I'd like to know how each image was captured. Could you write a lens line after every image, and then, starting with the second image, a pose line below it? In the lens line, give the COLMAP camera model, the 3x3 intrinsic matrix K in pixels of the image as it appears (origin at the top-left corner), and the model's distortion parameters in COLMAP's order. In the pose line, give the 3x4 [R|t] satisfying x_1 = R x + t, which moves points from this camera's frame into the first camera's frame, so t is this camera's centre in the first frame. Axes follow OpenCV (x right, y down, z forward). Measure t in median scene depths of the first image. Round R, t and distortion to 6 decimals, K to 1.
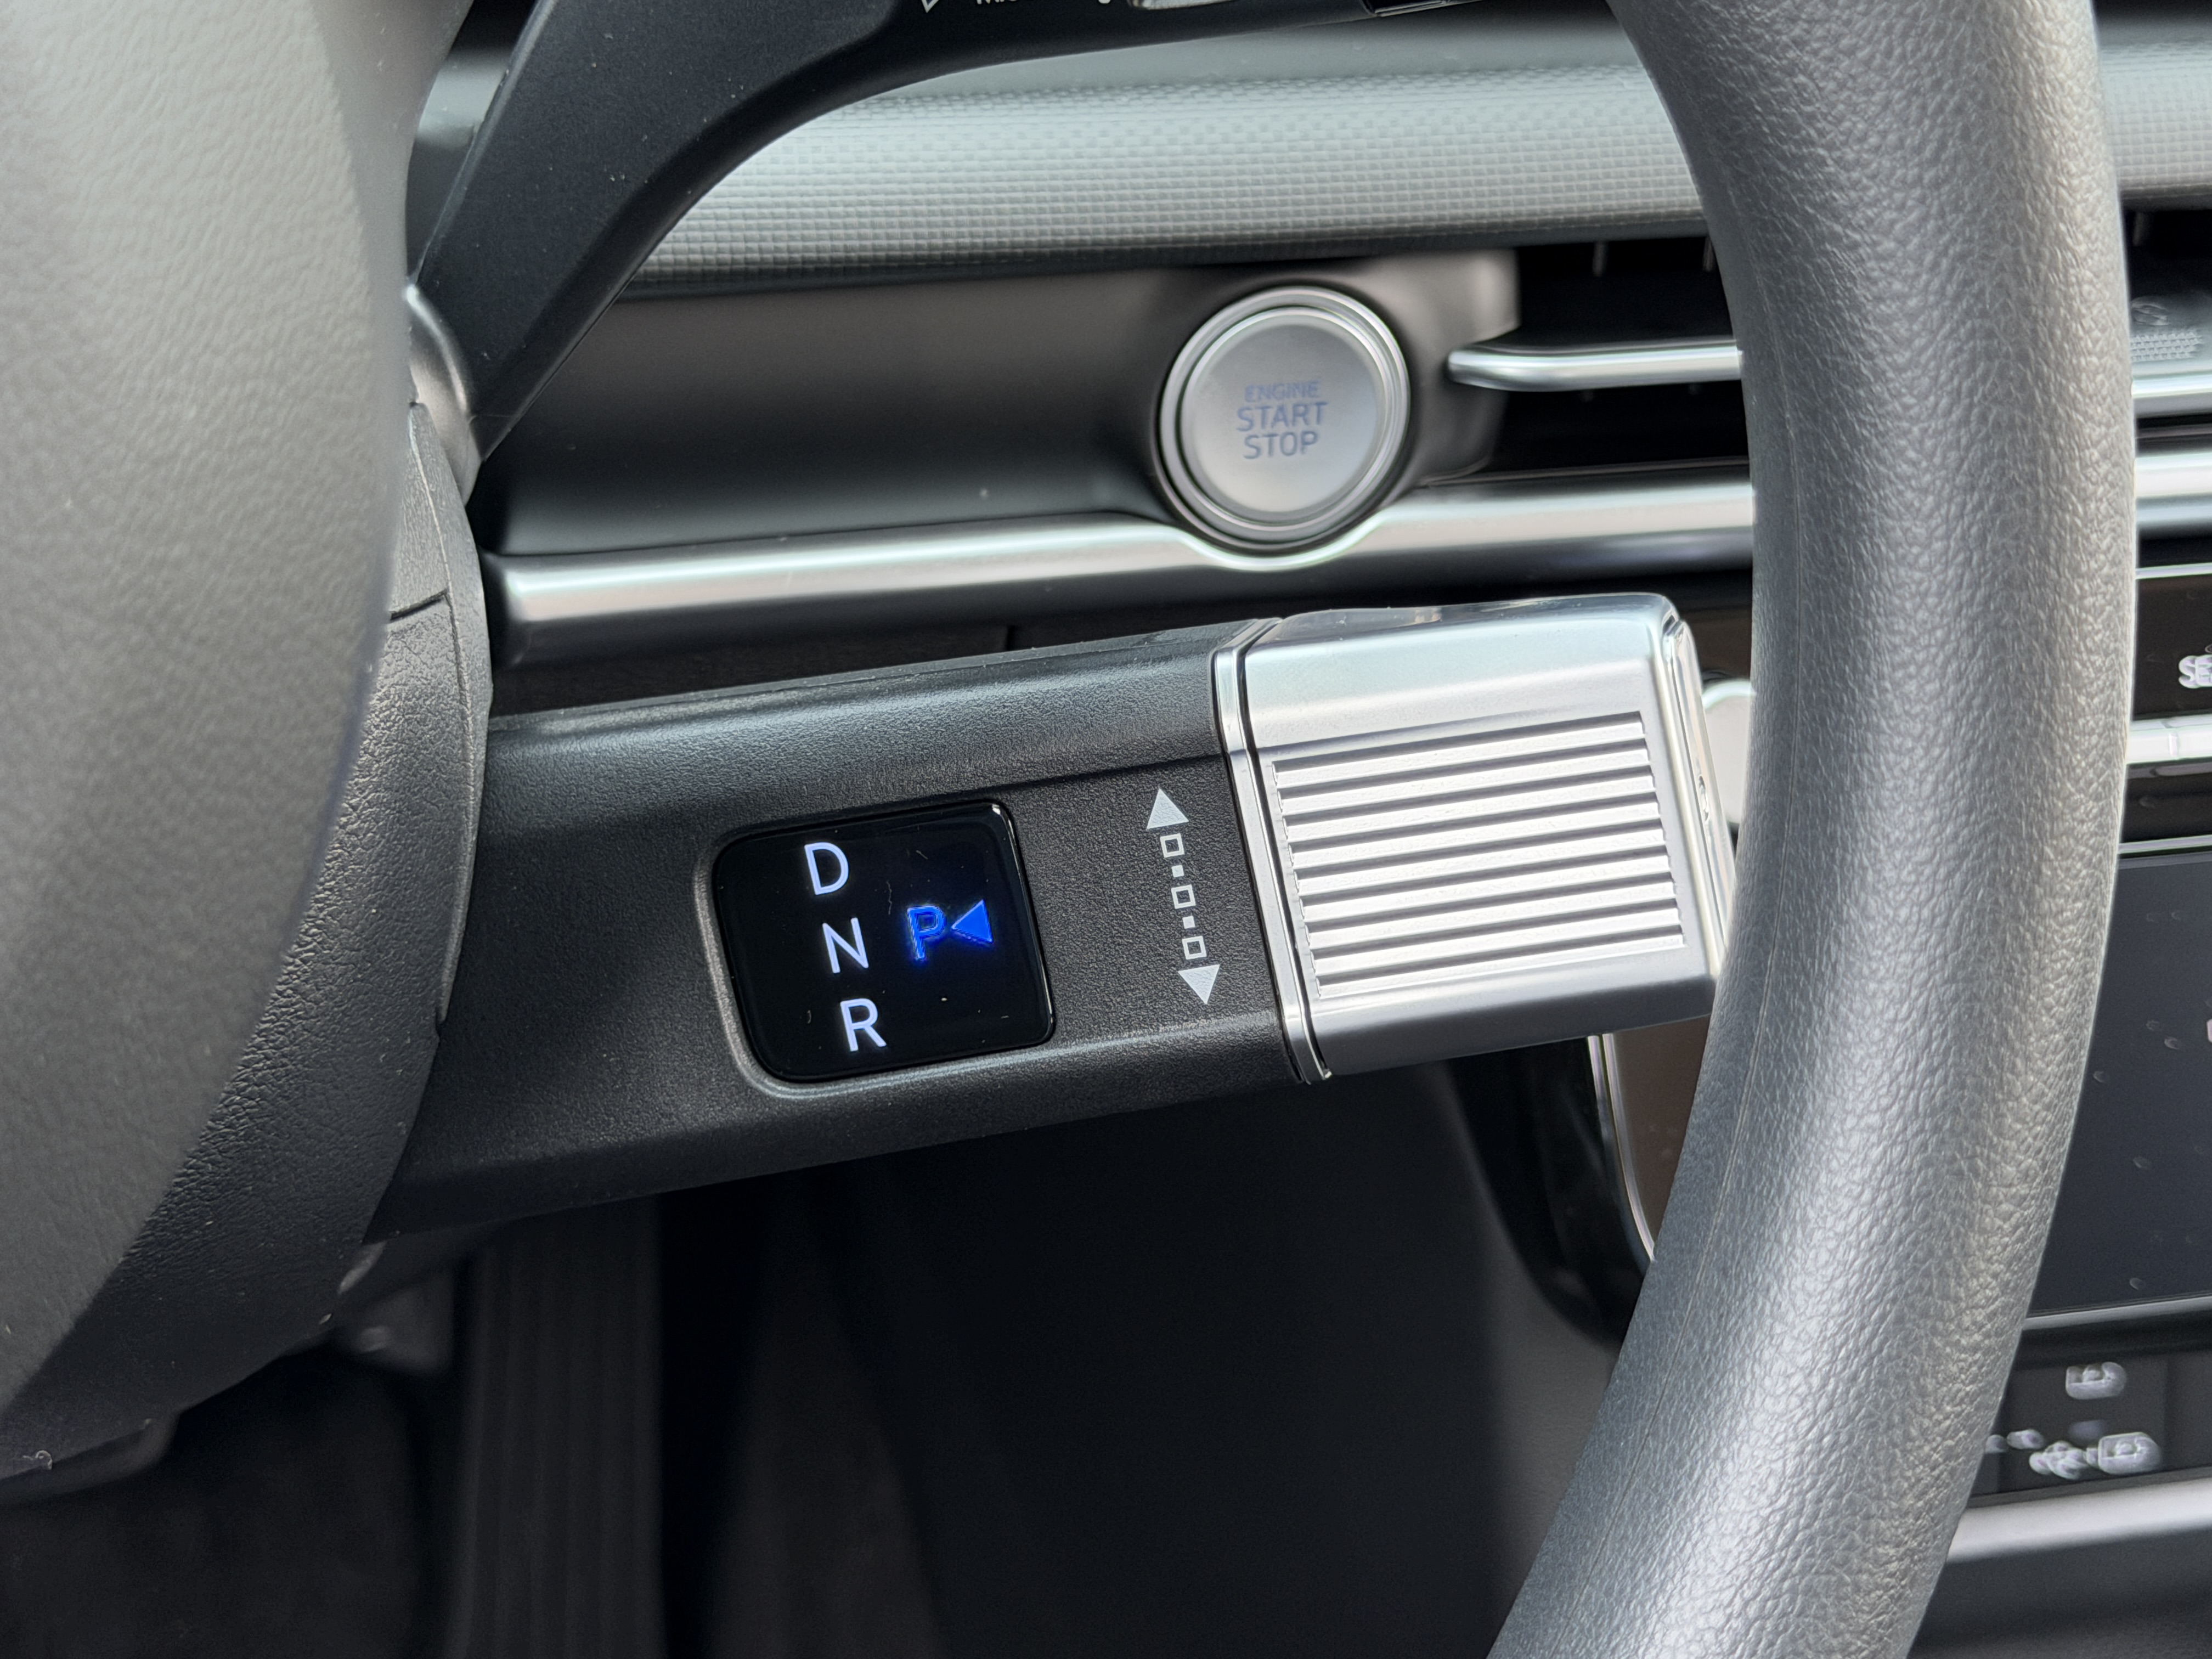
lens RADIAL K [[3667.8, 0, 1095.1], [0, 3667.8, 826.7], [0, 0, 1]] dist [0.110041, 0.000000]
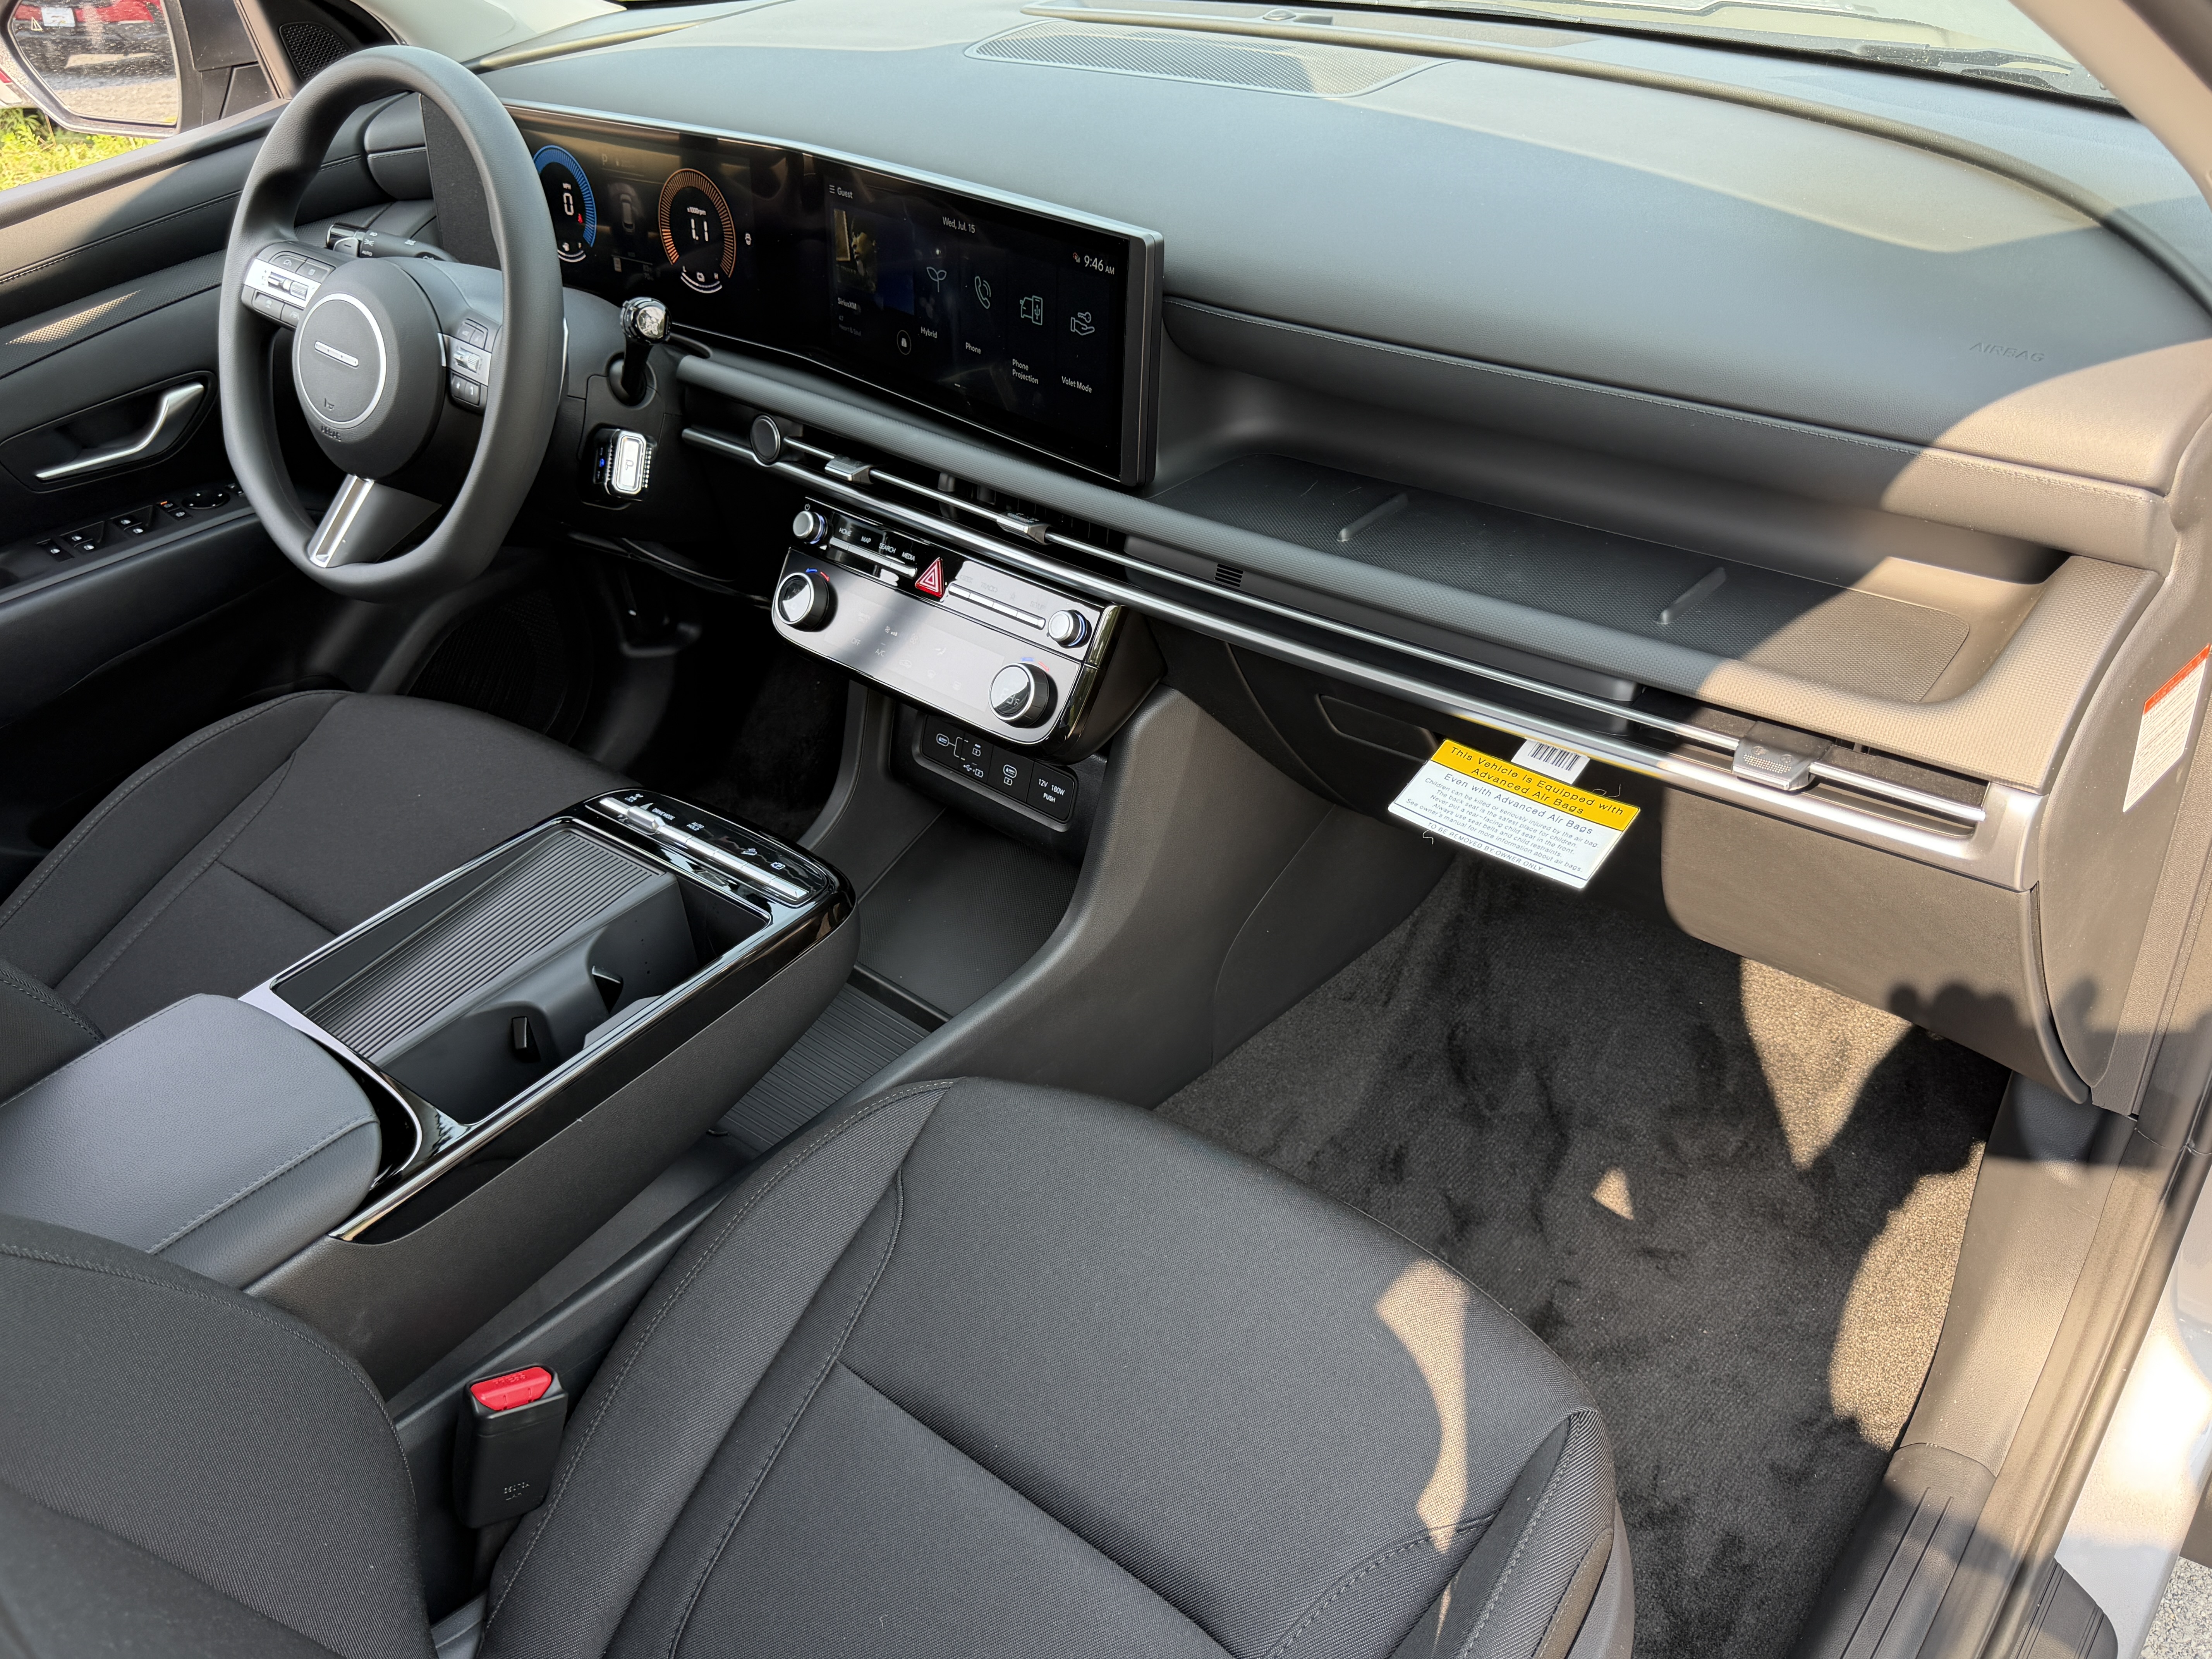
lens RADIAL K [[1802.5, 0, 1088.1], [0, 1802.5, 859.5], [0, 0, 1]] dist [0.078632, -0.042387]
pose [[0.521569, 0.392367, -0.757637, 2.685635], [-0.399310, 0.896988, 0.189643, -0.257832], [0.754001, 0.203620, 0.624517, -0.258047]]
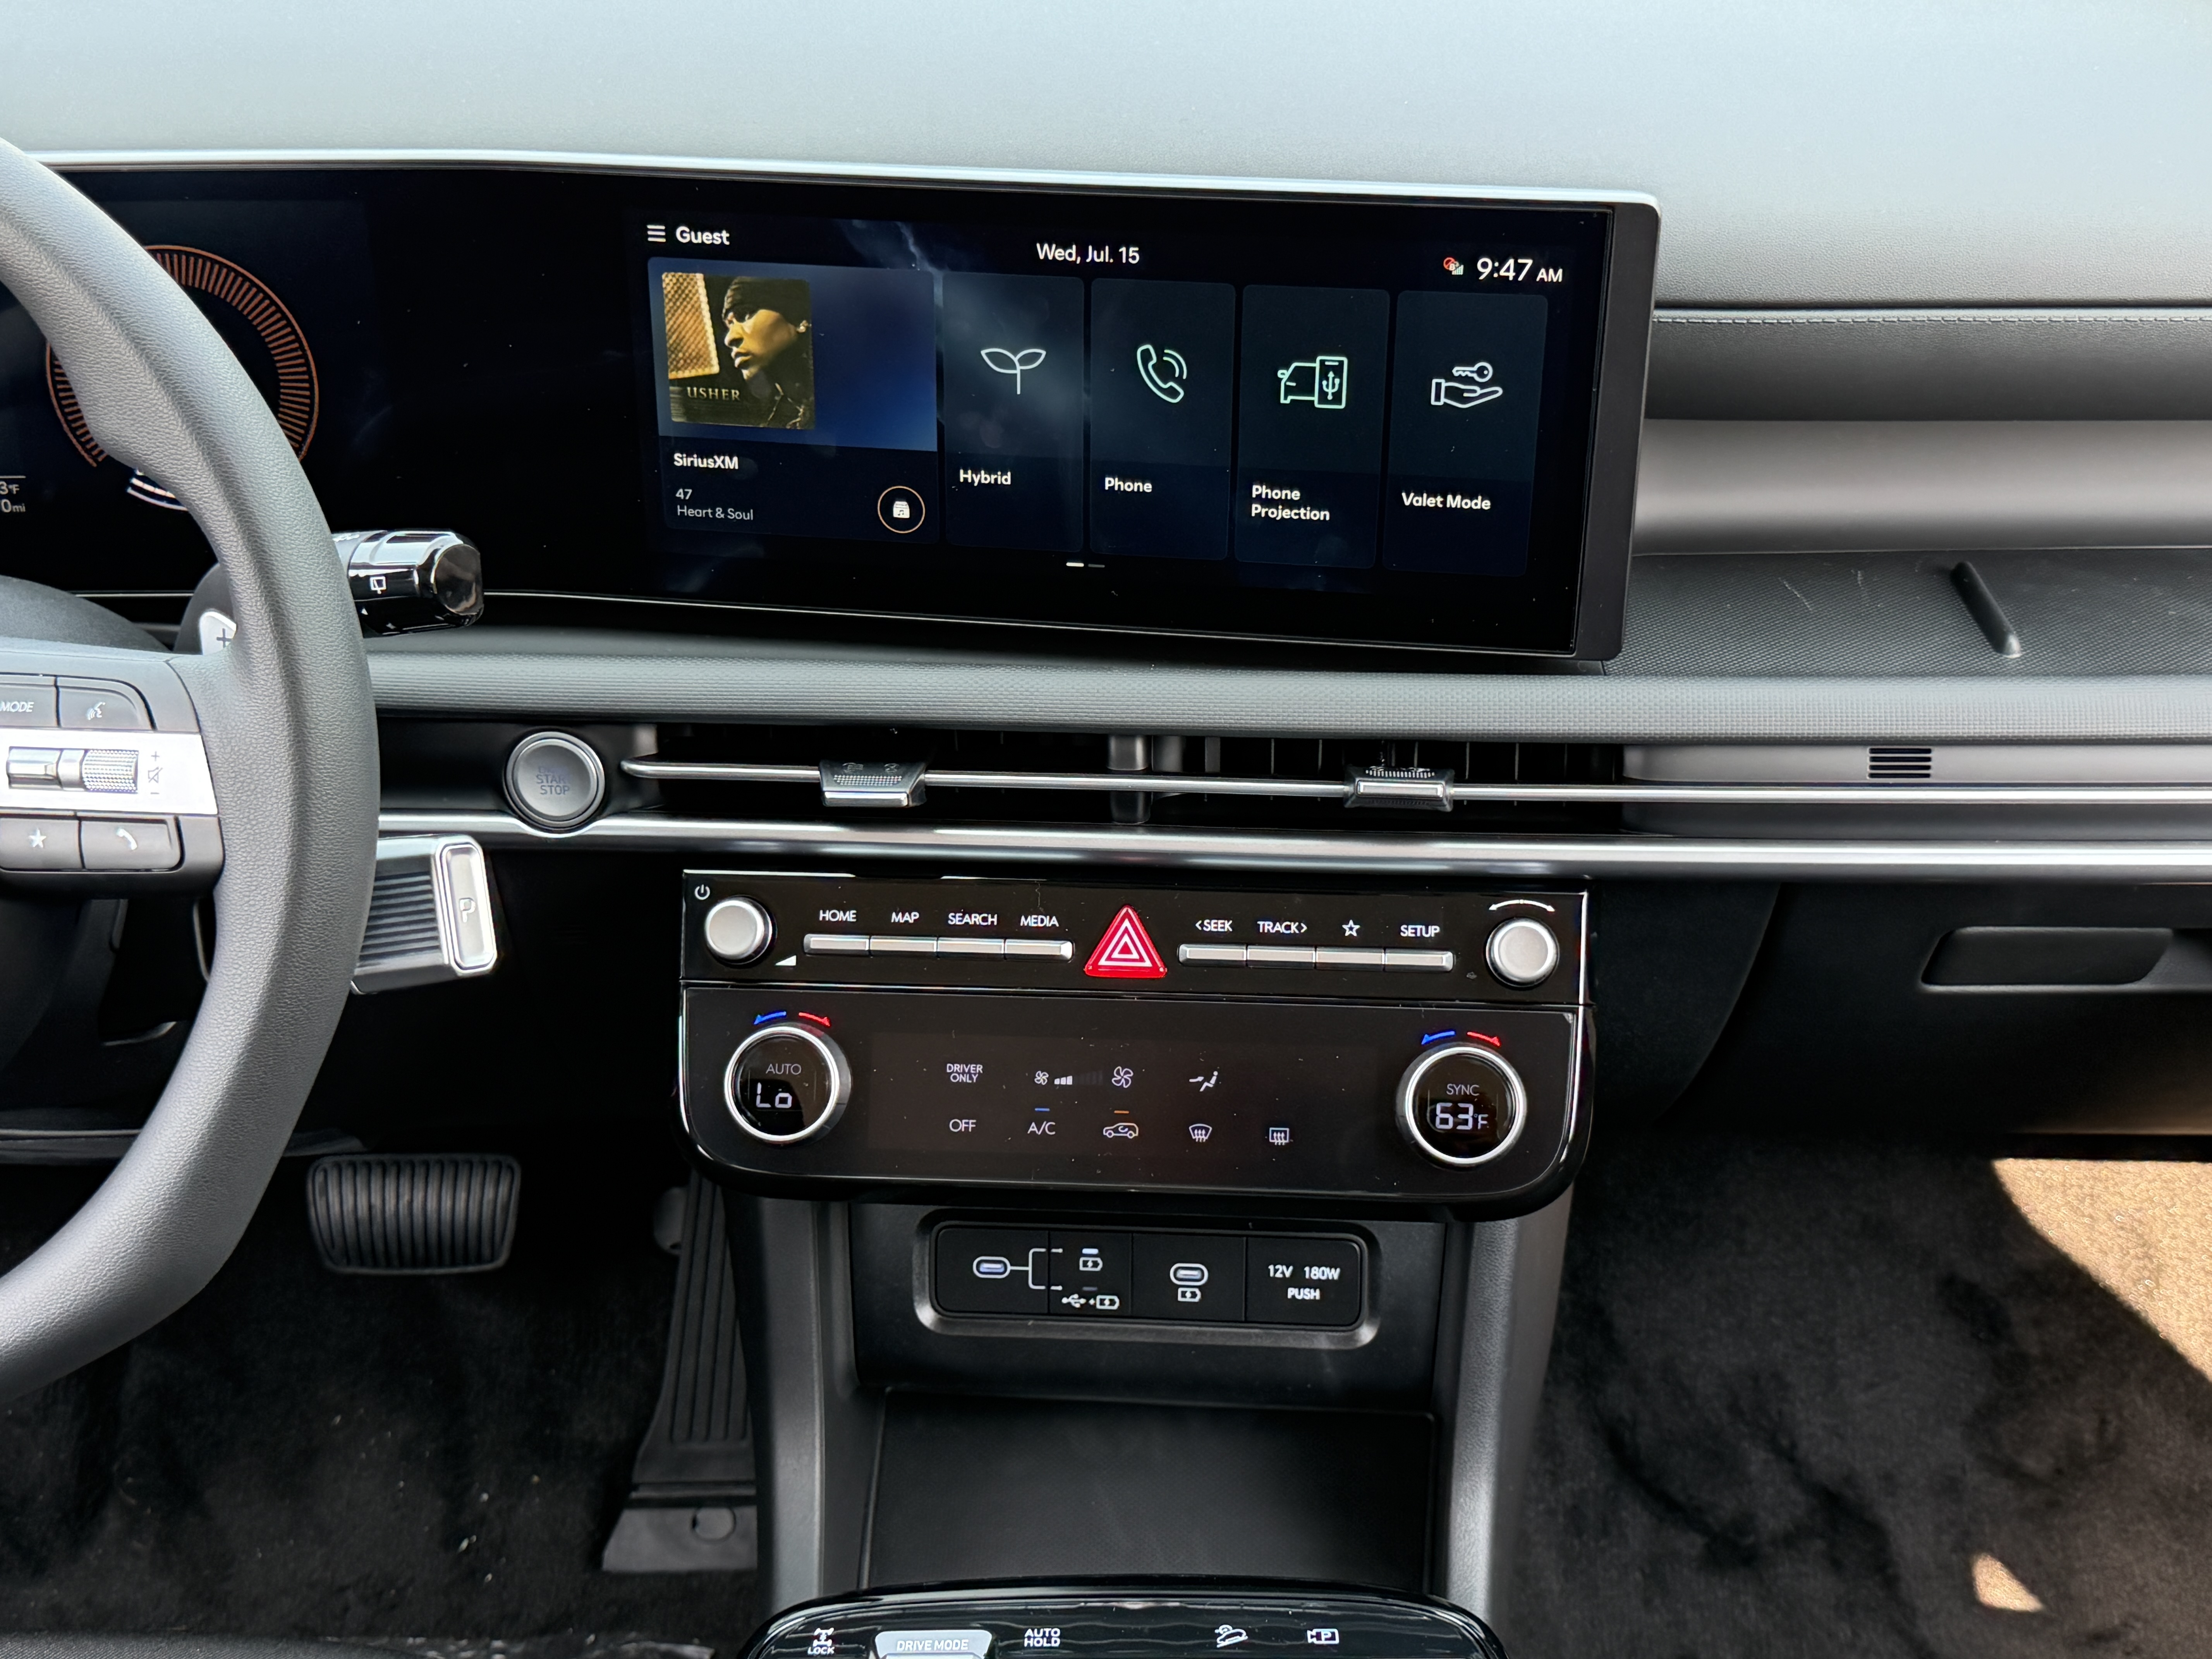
lens RADIAL K [[2712.9, 0, 1111.5], [0, 2712.9, 868.4], [0, 0, 1]] dist [0.104972, 0.000000]
pose [[0.944899, 0.087907, -0.315338, 1.030435], [-0.116426, 0.990533, -0.072734, 0.046159], [0.305959, 0.105440, 0.946188, -0.705043]]
